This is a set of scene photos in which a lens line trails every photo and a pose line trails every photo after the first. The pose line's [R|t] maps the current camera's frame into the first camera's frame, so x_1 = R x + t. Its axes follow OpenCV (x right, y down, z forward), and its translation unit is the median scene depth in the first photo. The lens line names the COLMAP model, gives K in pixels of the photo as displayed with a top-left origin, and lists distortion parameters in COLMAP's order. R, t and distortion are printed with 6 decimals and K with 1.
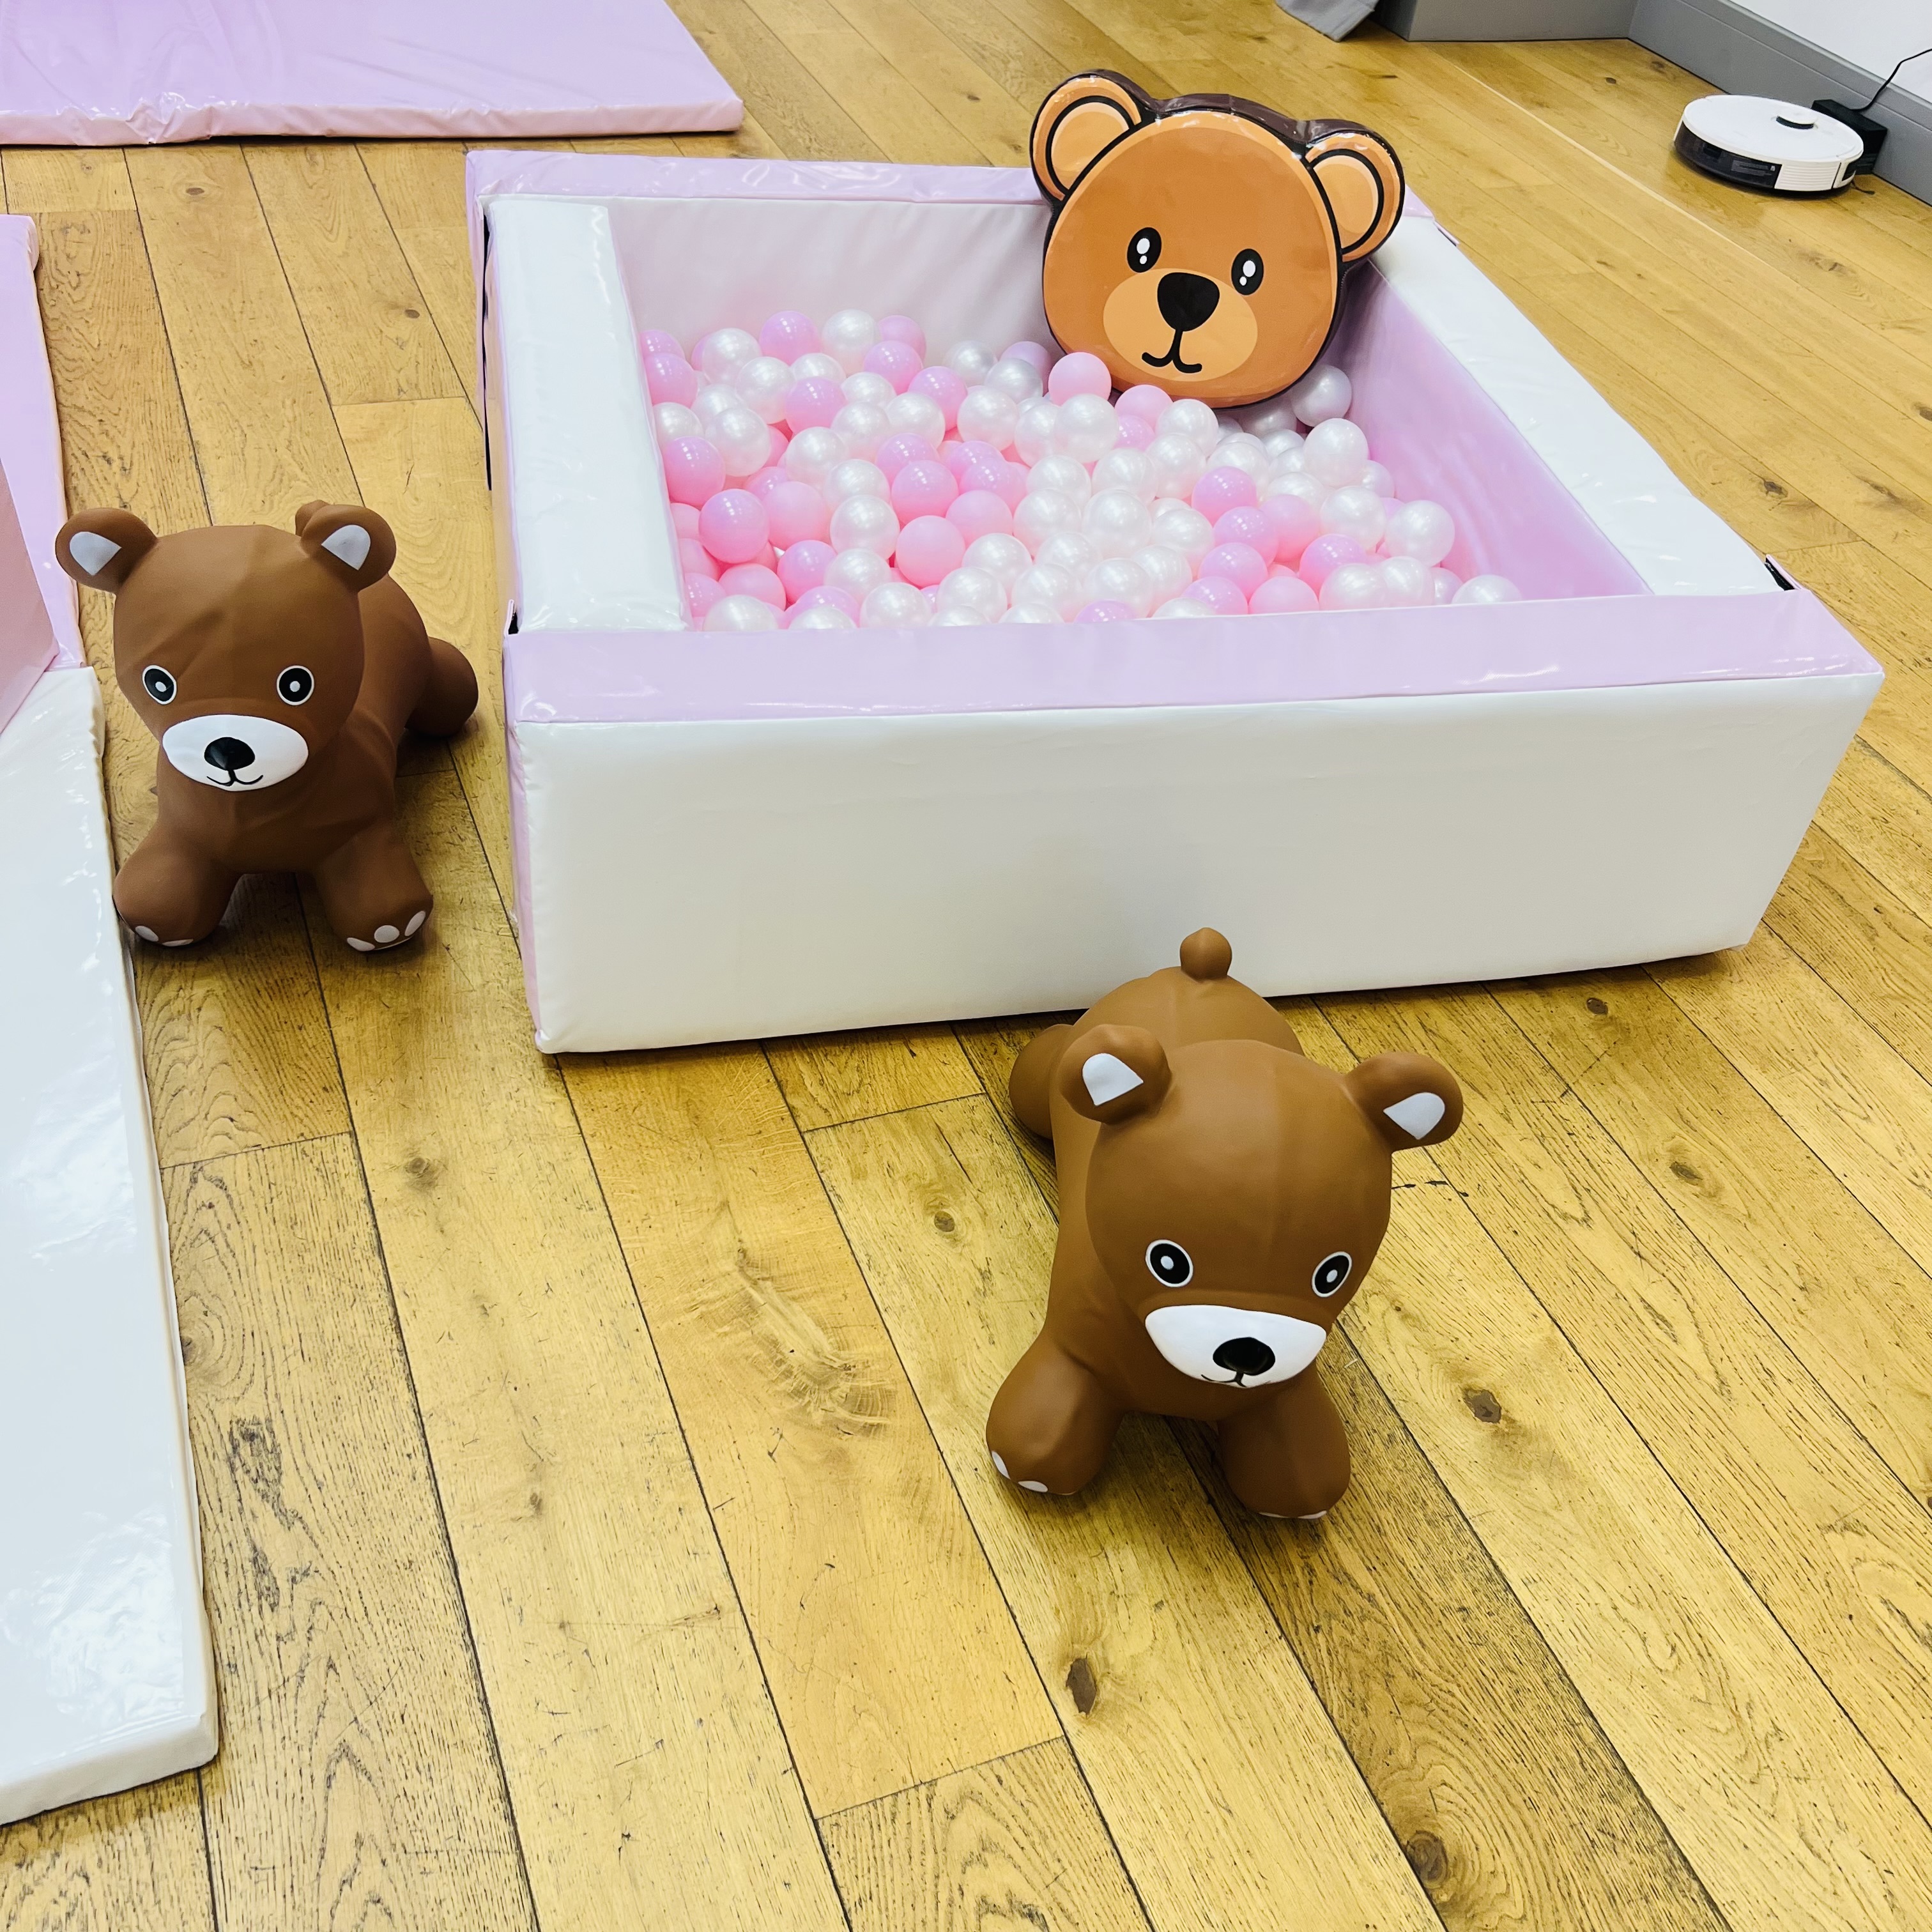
lens RADIAL K [[1942.5, 0, 958.0], [0, 1942.5, 959.0], [0, 0, 1]] dist [0.024281, 0.000000]
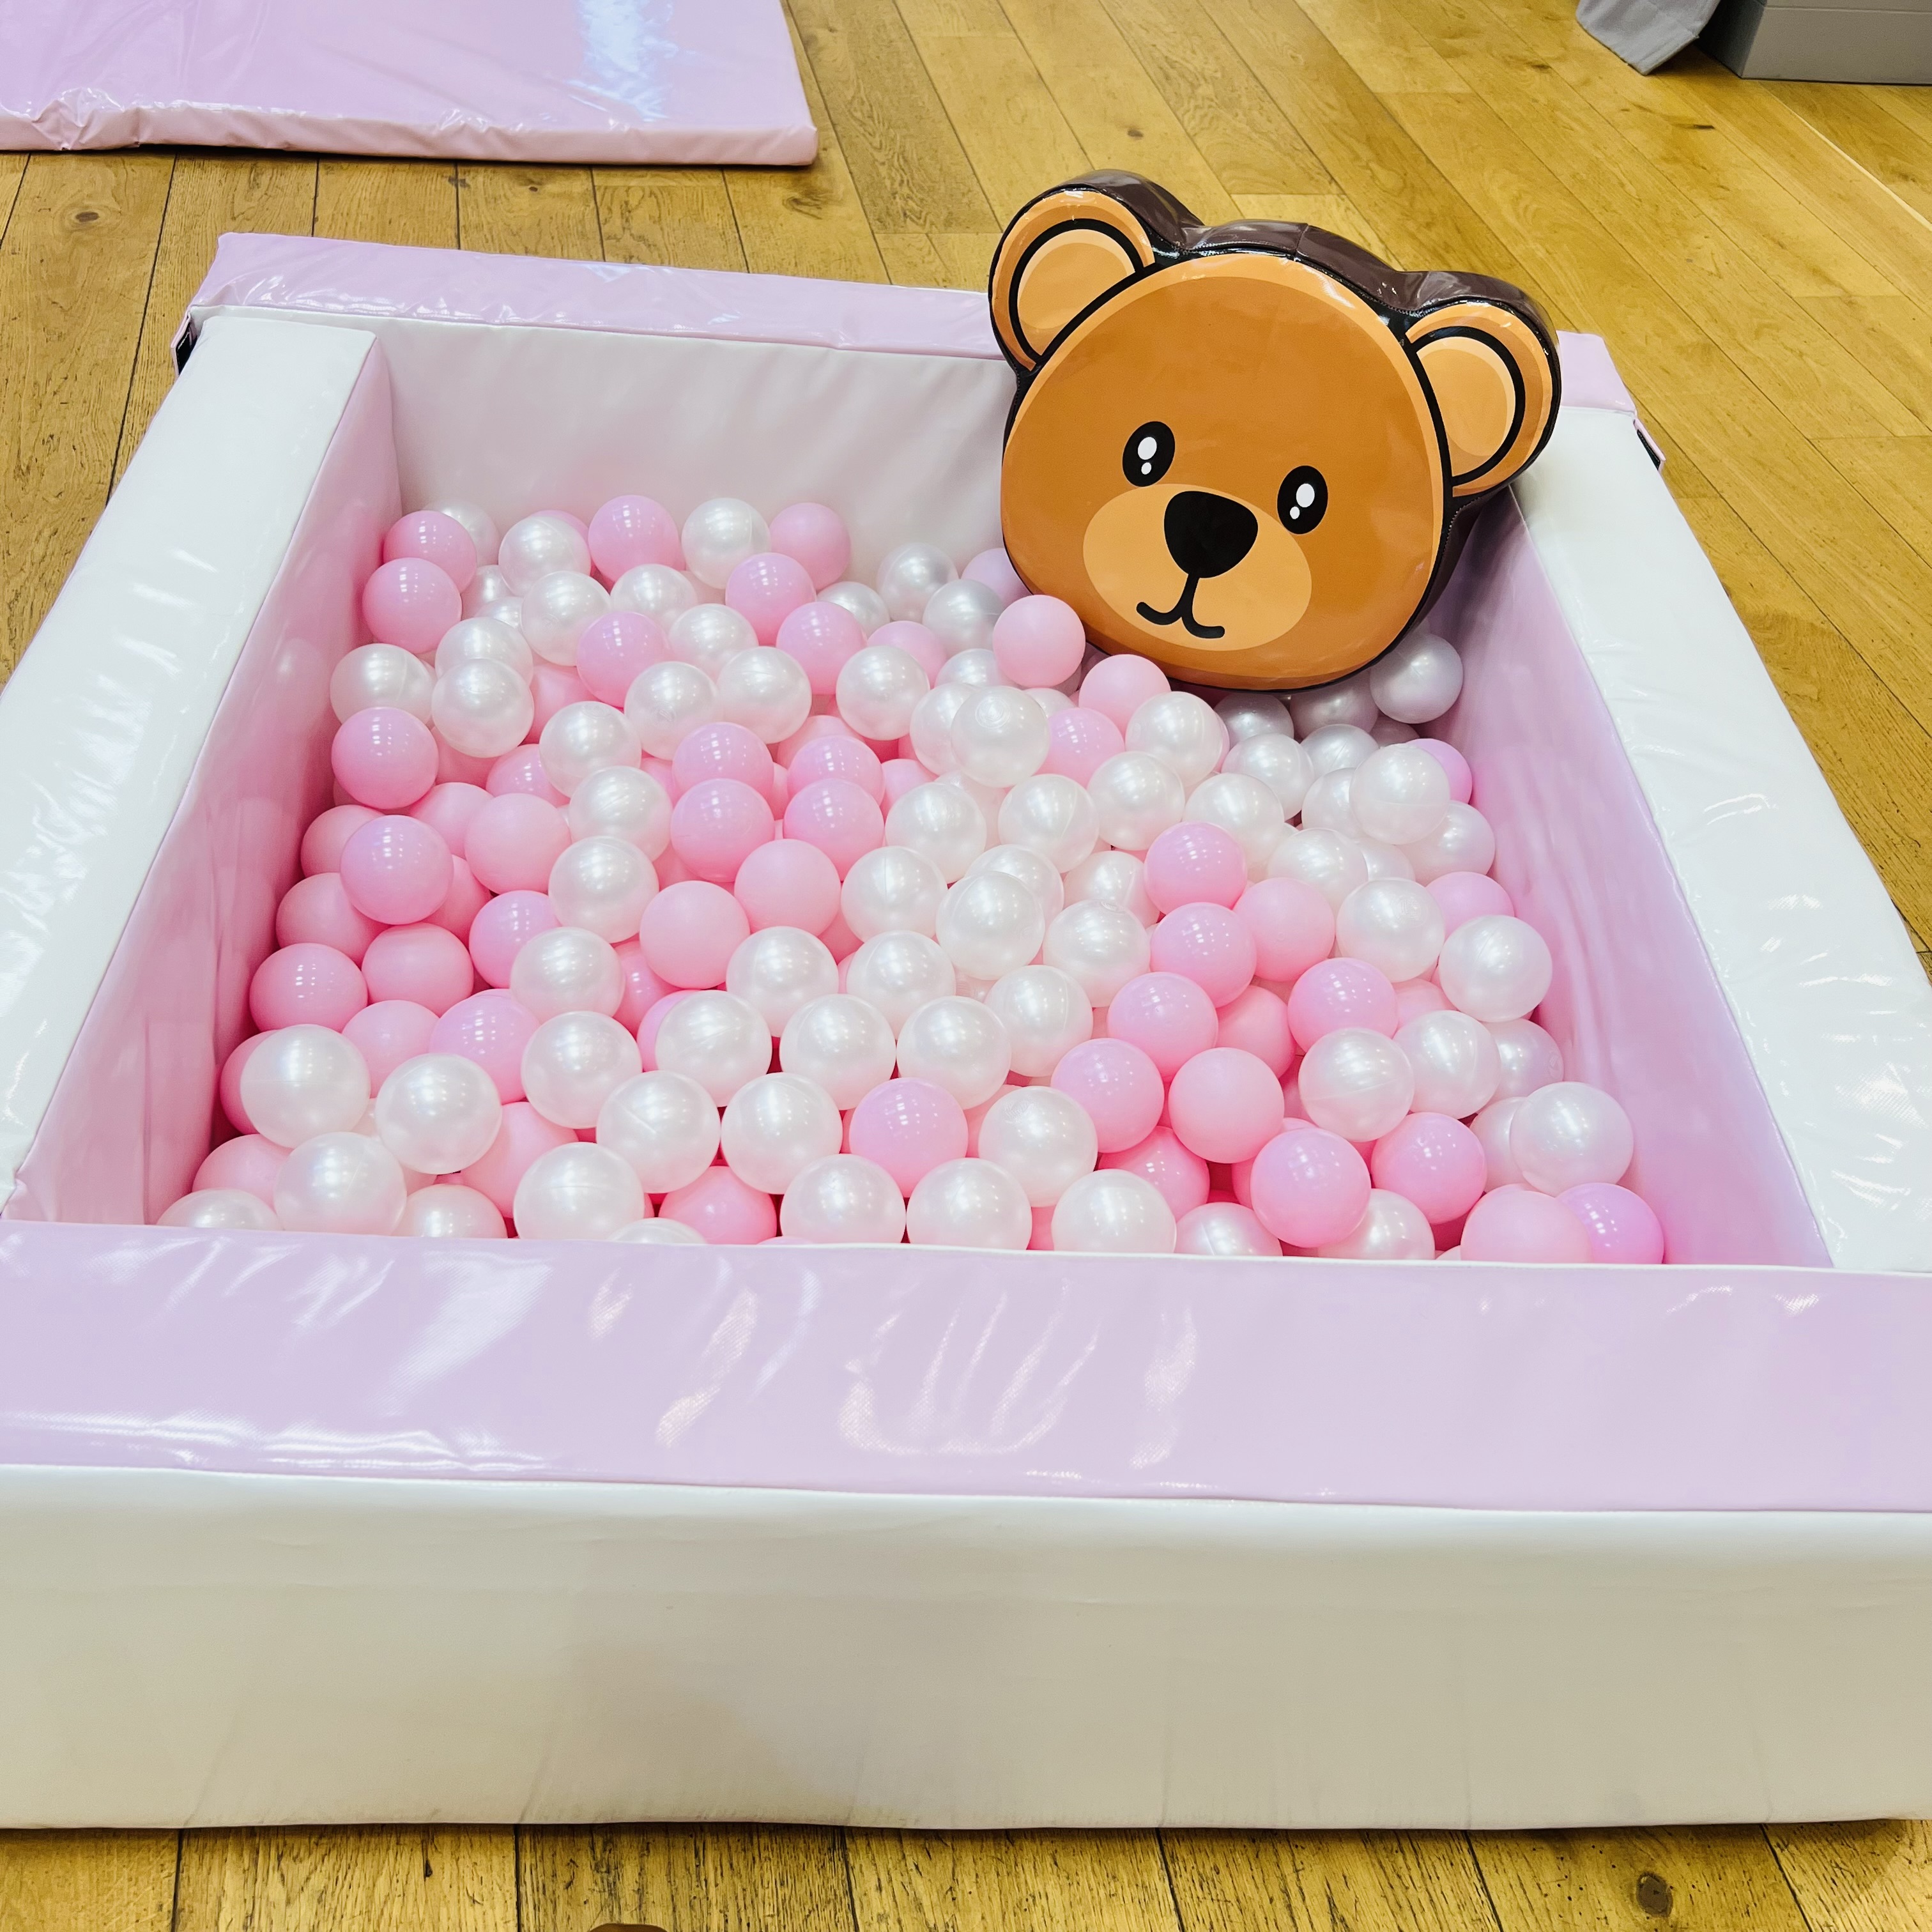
lens RADIAL K [[1942.5, 0, 975.7], [0, 1942.5, 973.8], [0, 0, 1]] dist [0.024281, 0.000000]
pose [[0.983407, 0.116823, -0.138792, 0.146938], [-0.112700, 0.992931, 0.037225, -0.202758], [0.142160, -0.020966, 0.989622, 0.329507]]
